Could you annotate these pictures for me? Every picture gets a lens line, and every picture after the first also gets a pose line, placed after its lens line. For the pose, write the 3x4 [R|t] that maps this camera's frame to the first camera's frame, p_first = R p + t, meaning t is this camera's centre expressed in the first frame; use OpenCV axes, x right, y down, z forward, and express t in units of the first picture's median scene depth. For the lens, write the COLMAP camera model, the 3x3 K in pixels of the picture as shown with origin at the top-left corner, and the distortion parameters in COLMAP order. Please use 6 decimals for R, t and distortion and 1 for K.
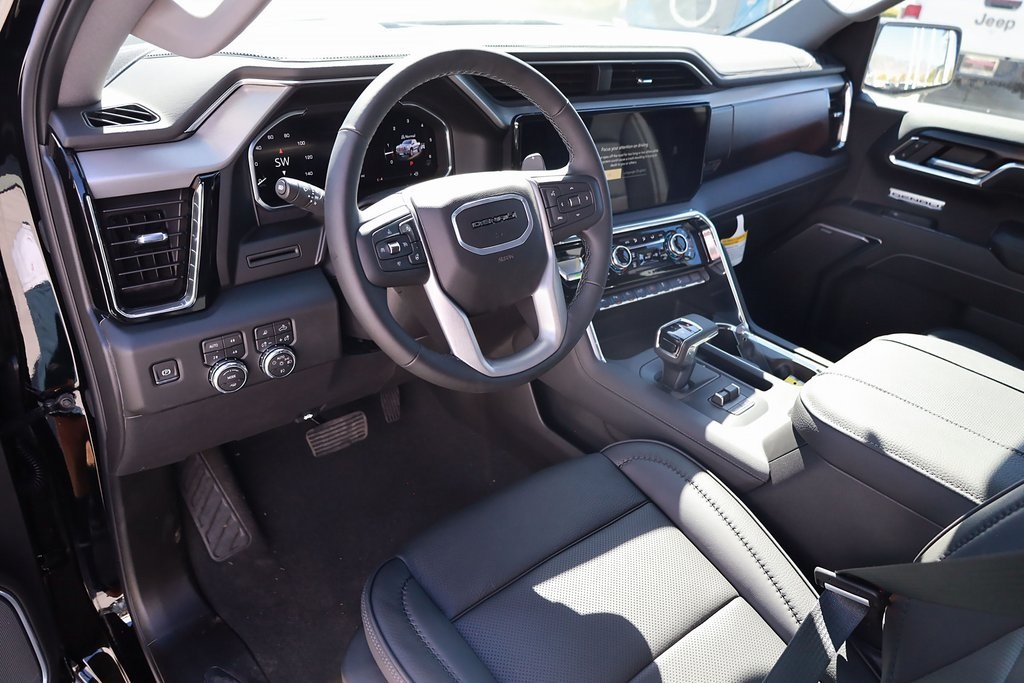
lens RADIAL K [[693.1, 0, 512.6], [0, 693.1, 336.6], [0, 0, 1]] dist [-0.016647, 0.001931]
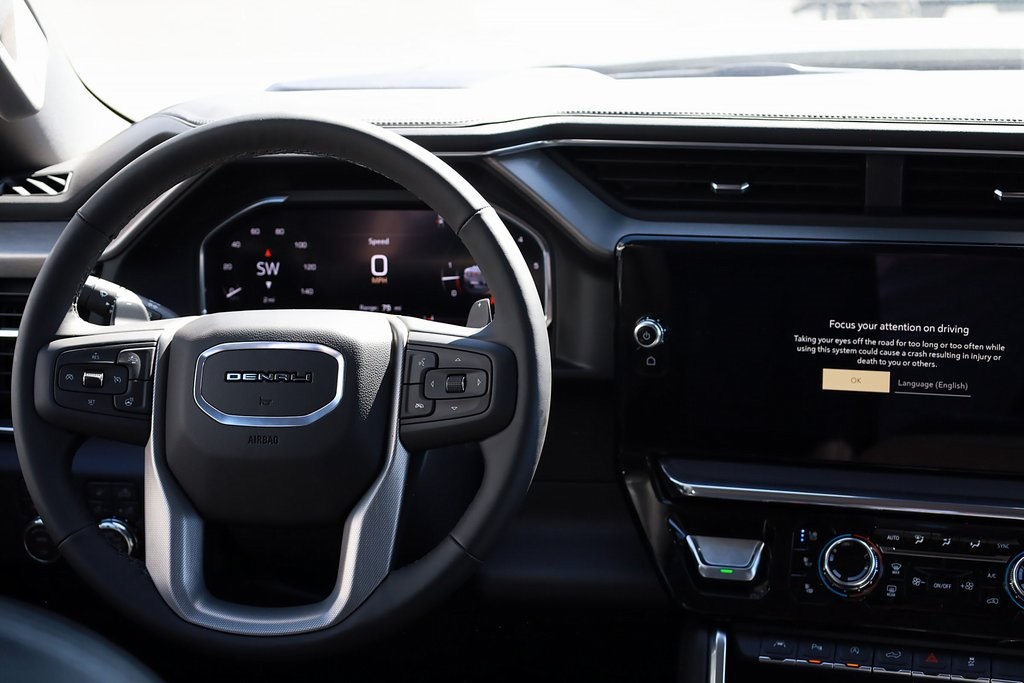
lens RADIAL K [[1662.8, 0, 514.4], [0, 1662.8, 332.9], [0, 0, 1]] dist [-0.014679, 0.000000]
pose [[0.633511, 0.122450, -0.763983, 0.862351], [-0.309722, 0.944971, -0.105370, -0.079534], [0.709039, 0.303375, 0.636574, 0.131316]]
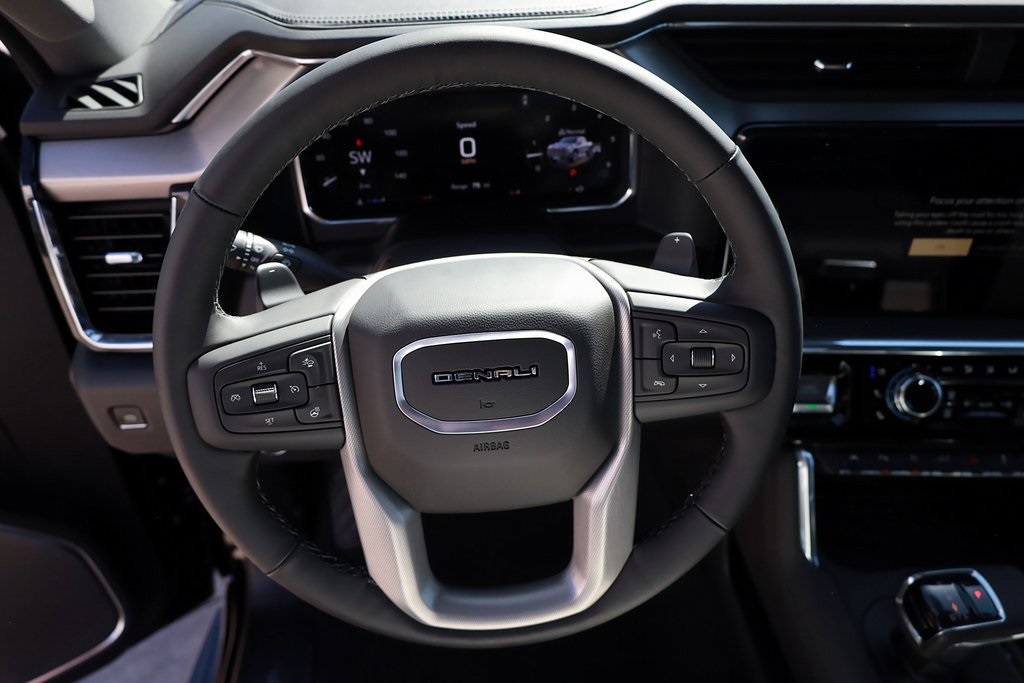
lens RADIAL K [[693.1, 0, 505.5], [0, 693.1, 332.1], [0, 0, 1]] dist [-0.016647, 0.001931]
pose [[0.800246, 0.301667, -0.518269, 0.171670], [-0.223385, 0.952013, 0.209213, -0.214649], [0.556512, -0.051648, 0.829233, 0.392569]]
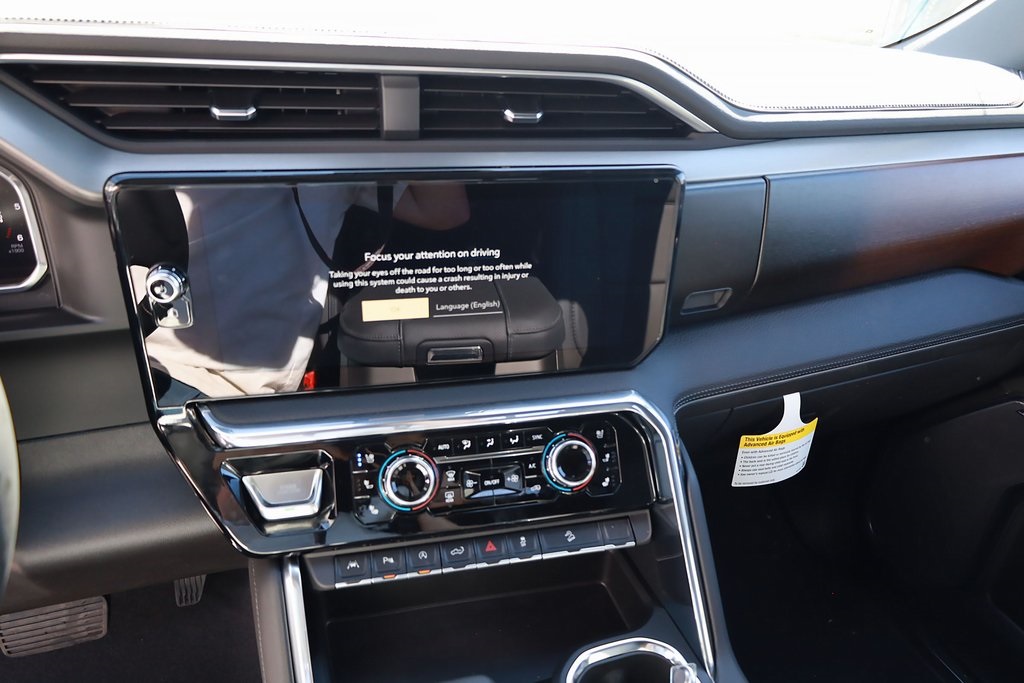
lens RADIAL K [[693.1, 0, 517.0], [0, 693.1, 337.6], [0, 0, 1]] dist [-0.016647, 0.001931]
pose [[0.937056, 0.153802, -0.313483, 0.378160], [-0.163374, 0.986555, -0.004328, -0.233586], [0.308602, 0.055270, 0.949584, 0.600810]]
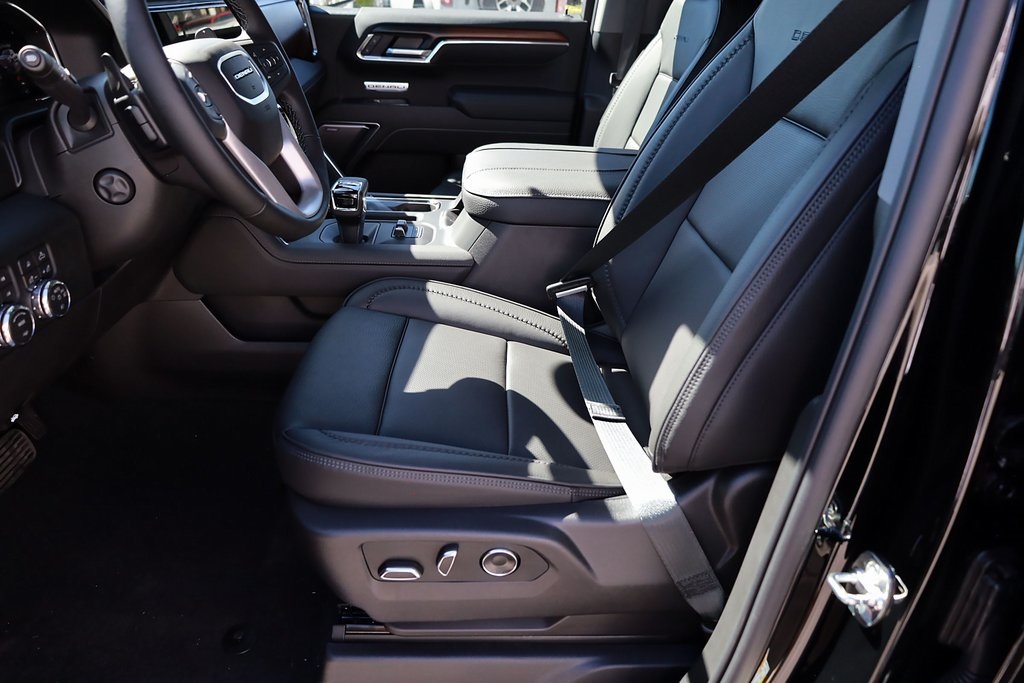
lens RADIAL K [[693.1, 0, 511.2], [0, 693.1, 333.5], [0, 0, 1]] dist [-0.016647, 0.001931]
pose [[0.626488, -0.392655, 0.673301, -0.424448], [0.378711, 0.908362, 0.177358, 0.102390], [-0.681242, 0.143873, 0.717781, 0.036090]]
